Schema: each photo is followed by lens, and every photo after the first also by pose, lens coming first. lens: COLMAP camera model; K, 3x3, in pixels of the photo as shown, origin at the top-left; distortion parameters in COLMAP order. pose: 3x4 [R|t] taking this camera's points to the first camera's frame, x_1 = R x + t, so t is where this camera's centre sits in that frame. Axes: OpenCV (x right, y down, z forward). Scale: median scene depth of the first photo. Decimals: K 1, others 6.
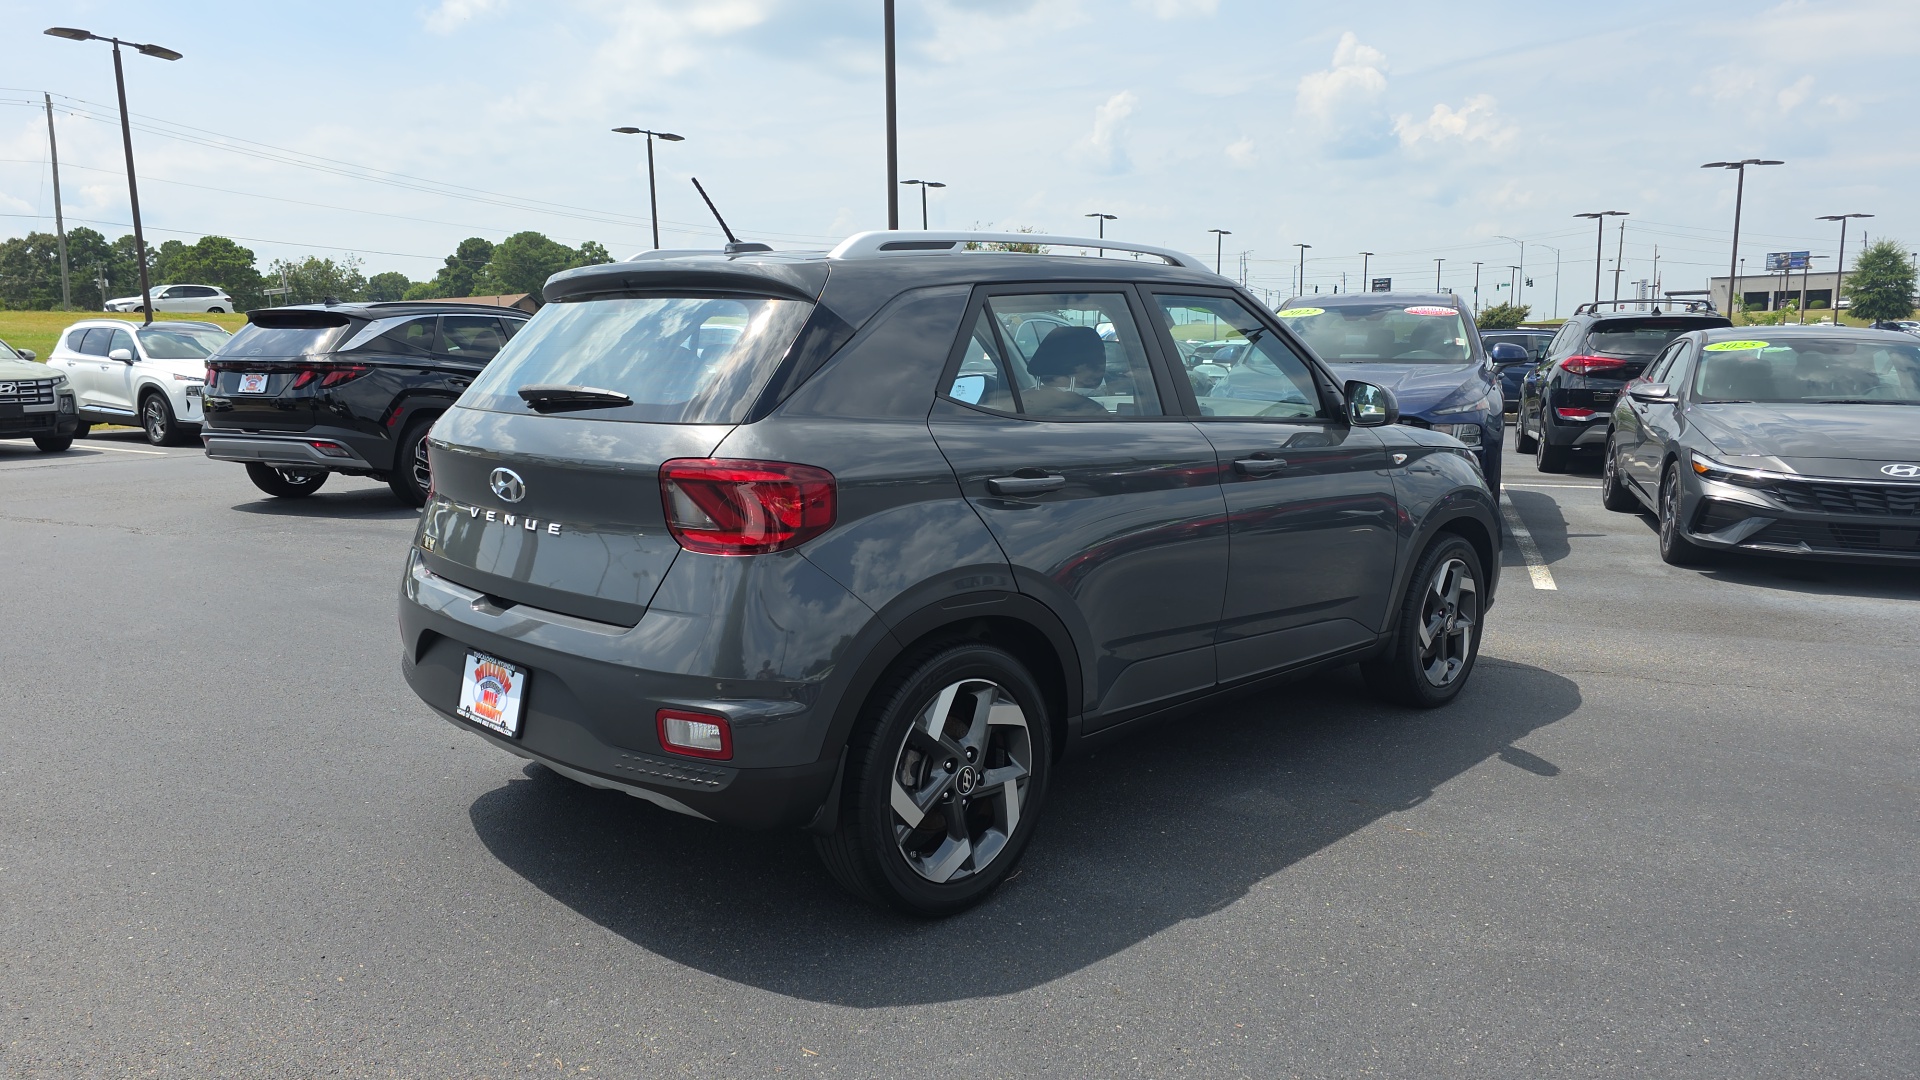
lens RADIAL K [[1321.8, 0, 951.2], [0, 1321.8, 559.6], [0, 0, 1]] dist [0.058127, -0.055194]
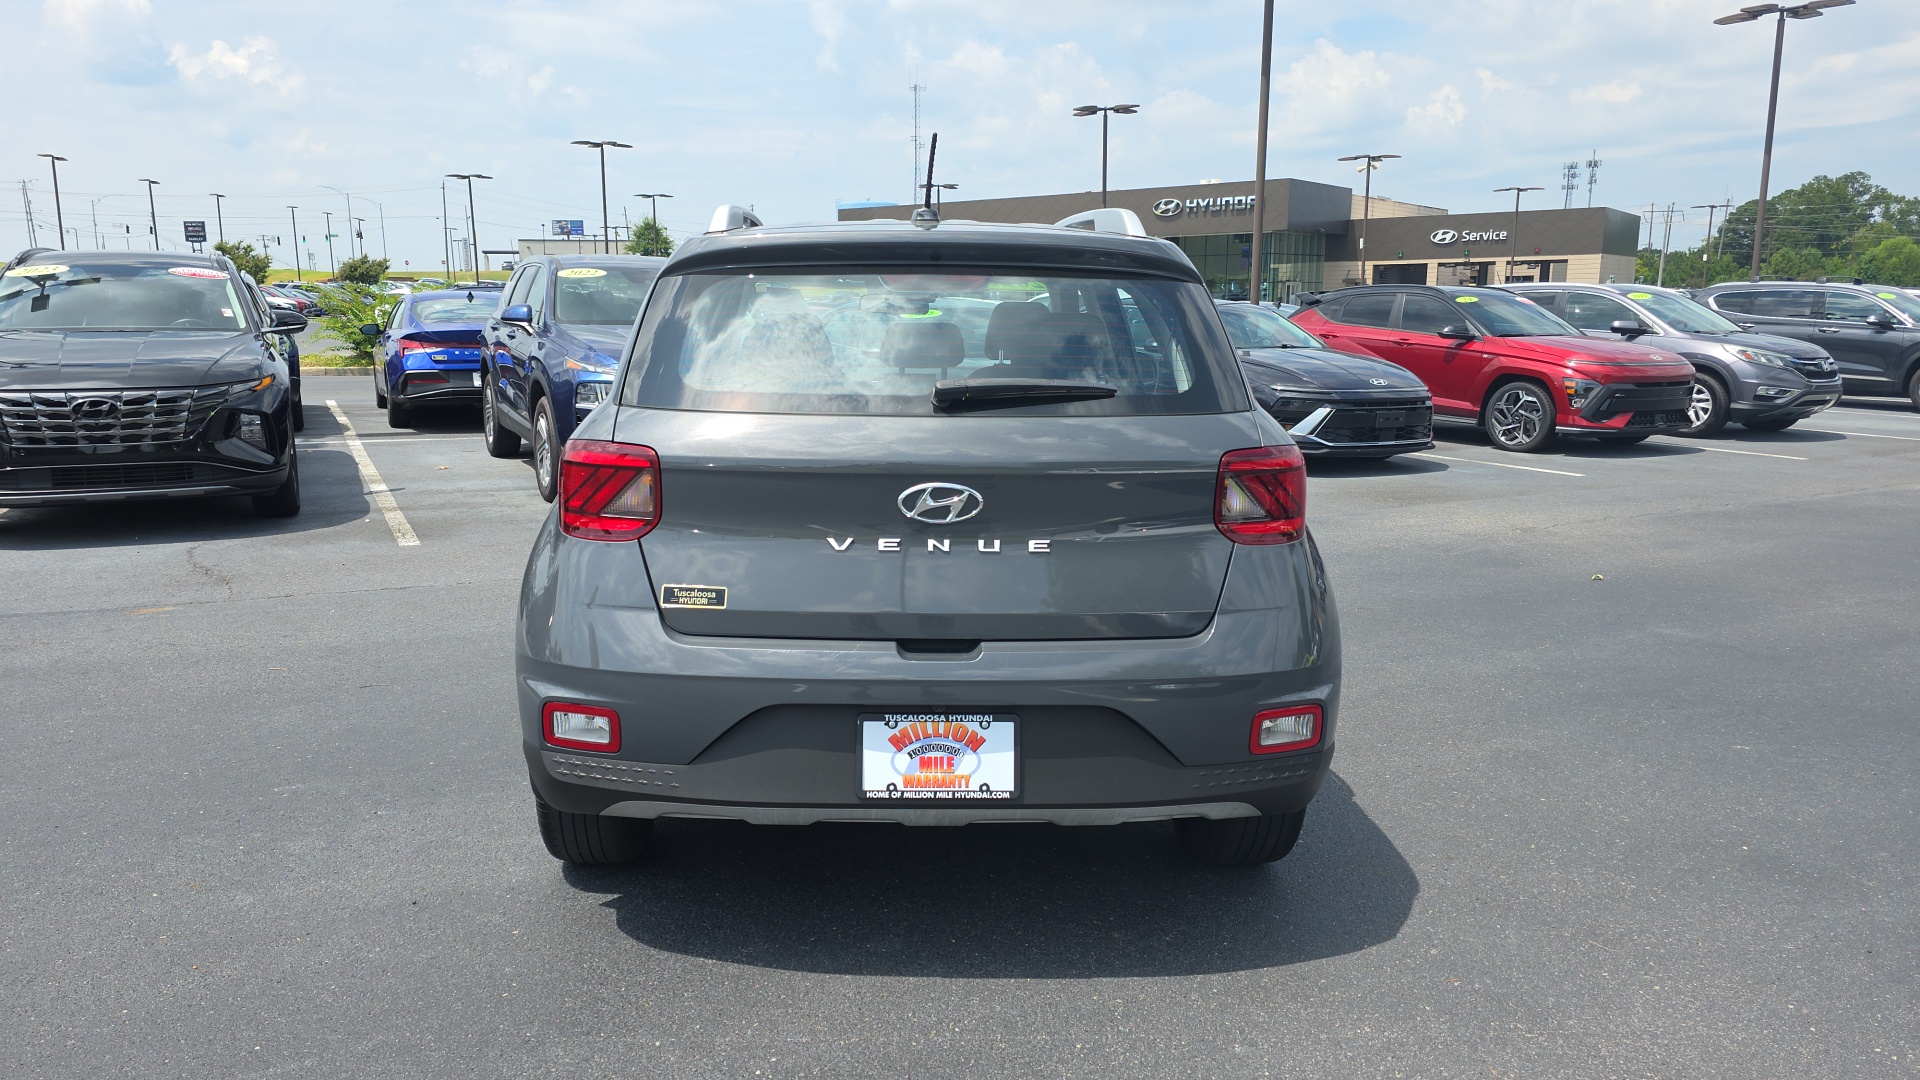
lens RADIAL K [[1268.0, 0, 916.6], [0, 1268.0, 585.6], [0, 0, 1]] dist [0.053668, -0.051012]
pose [[0.684391, -0.149872, 0.713546, -0.903275], [0.104713, 0.988705, 0.107230, -0.089505], [-0.721557, 0.001330, 0.692354, 0.476317]]
